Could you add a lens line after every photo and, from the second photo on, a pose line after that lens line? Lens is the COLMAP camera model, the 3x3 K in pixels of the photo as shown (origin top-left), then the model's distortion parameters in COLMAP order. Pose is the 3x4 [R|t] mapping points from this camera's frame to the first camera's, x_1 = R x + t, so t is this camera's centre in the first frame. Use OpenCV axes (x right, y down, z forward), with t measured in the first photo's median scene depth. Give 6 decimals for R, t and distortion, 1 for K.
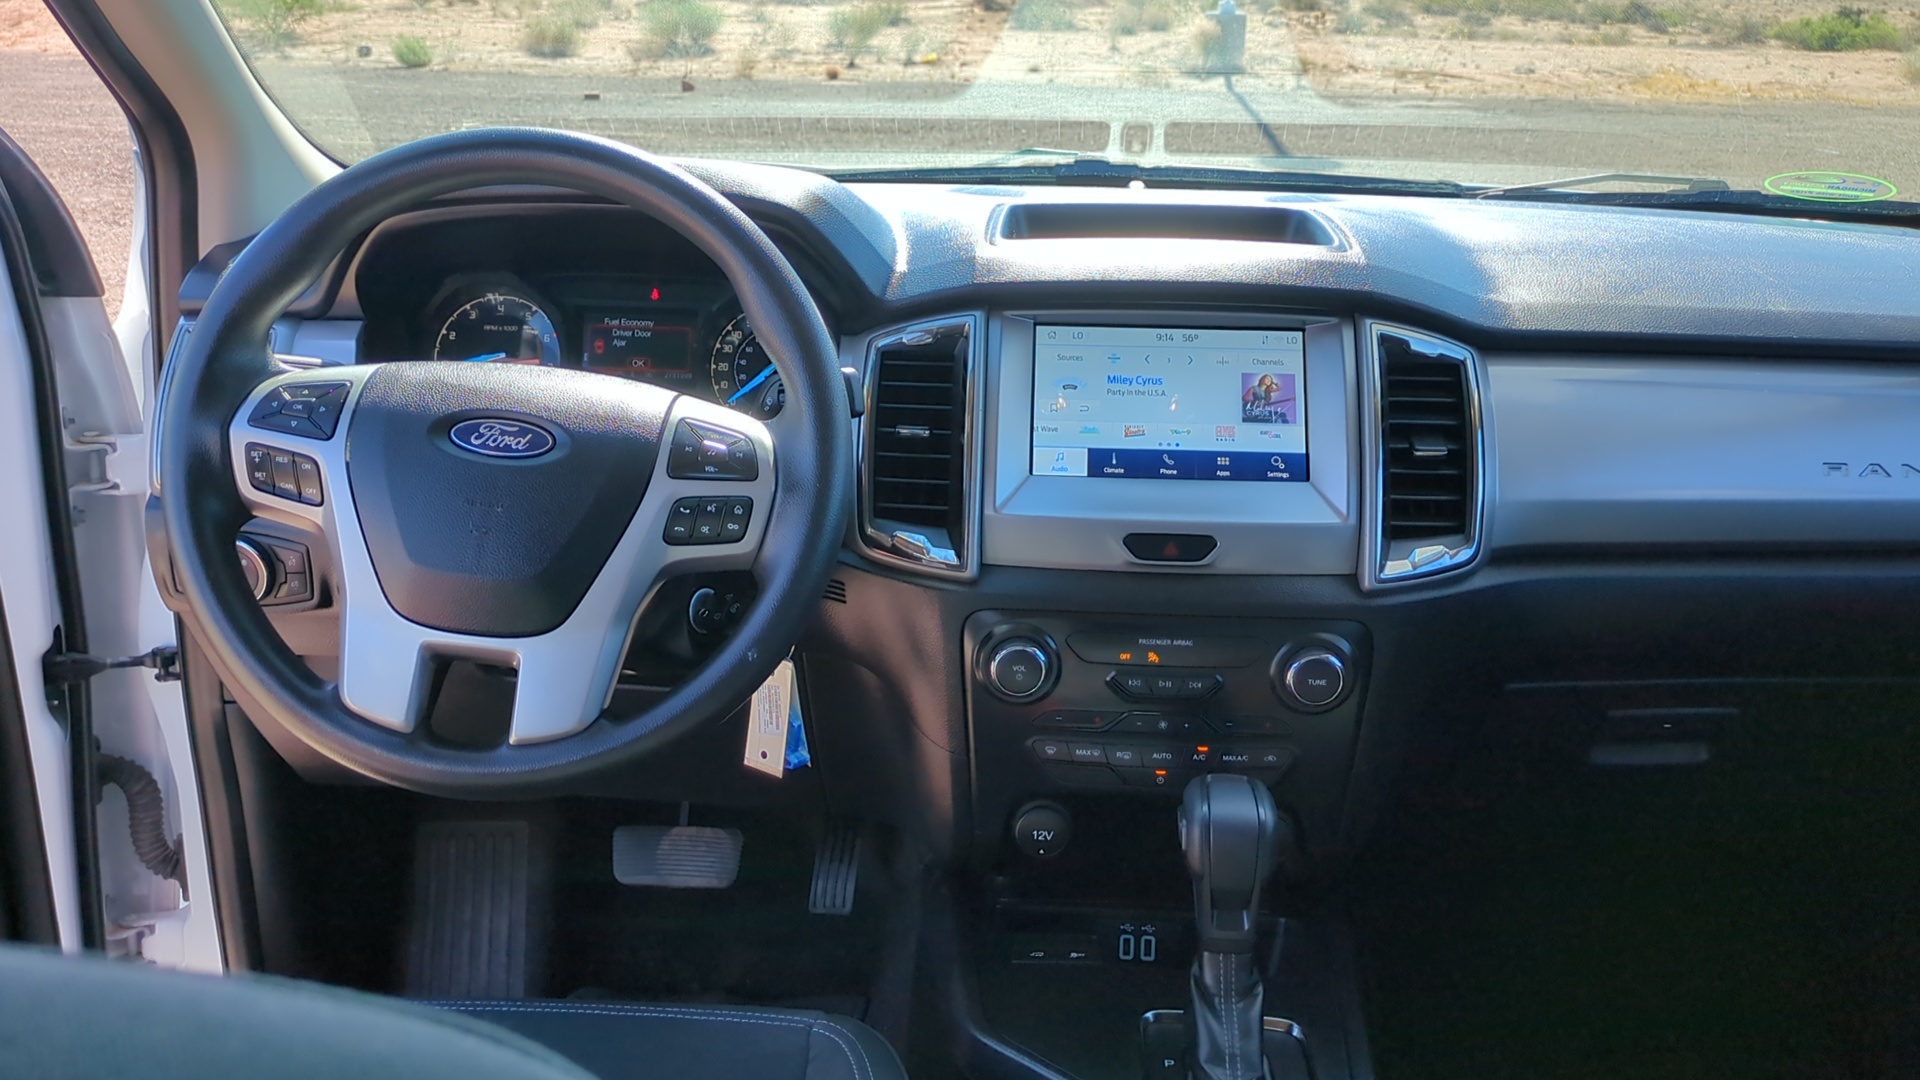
lens RADIAL K [[1655.1, 0, 975.1], [0, 1655.1, 527.2], [0, 0, 1]] dist [0.058860, -0.073253]
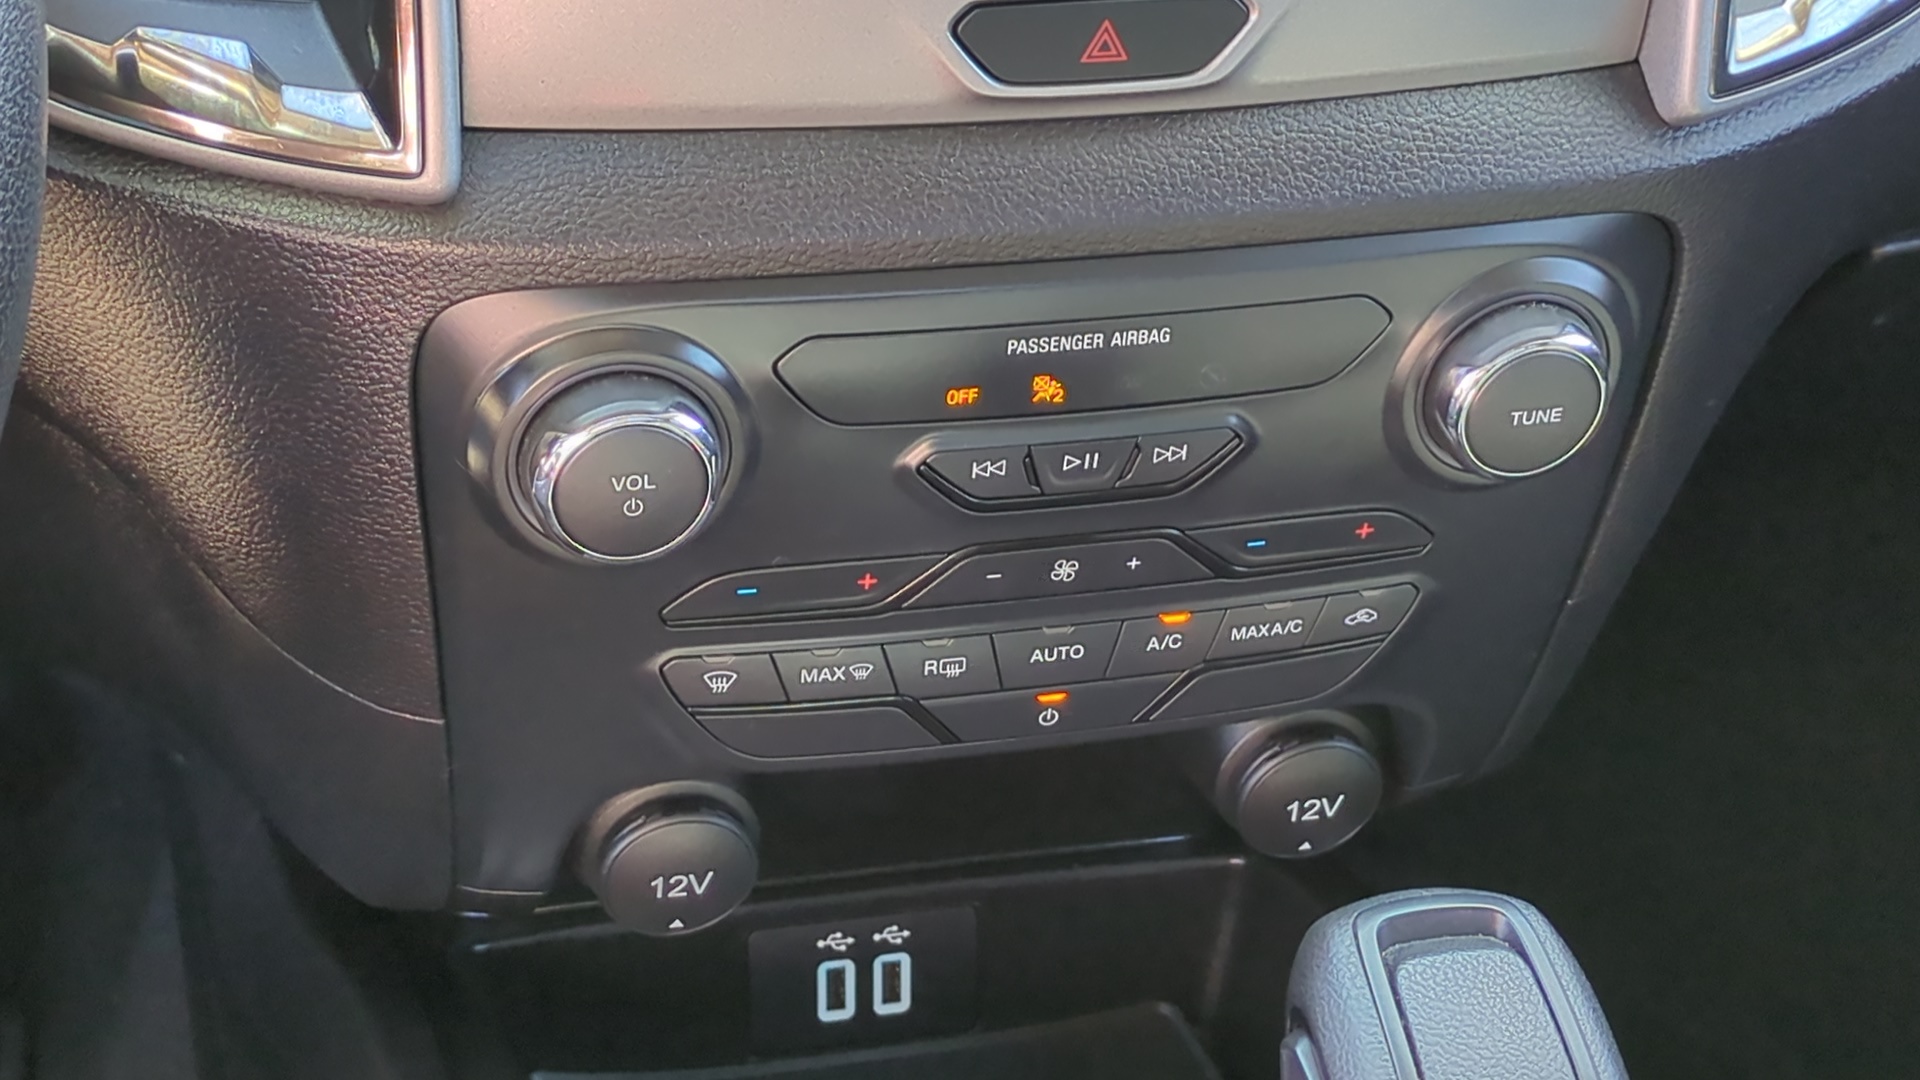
lens RADIAL K [[3256.7, 0, 956.3], [0, 3256.7, 539.9], [0, 0, 1]] dist [0.004187, 0.000000]
pose [[0.954319, -0.124825, 0.271467, -0.071965], [0.021777, 0.935195, 0.353463, -0.102168], [-0.297996, -0.331404, 0.895192, 0.408509]]
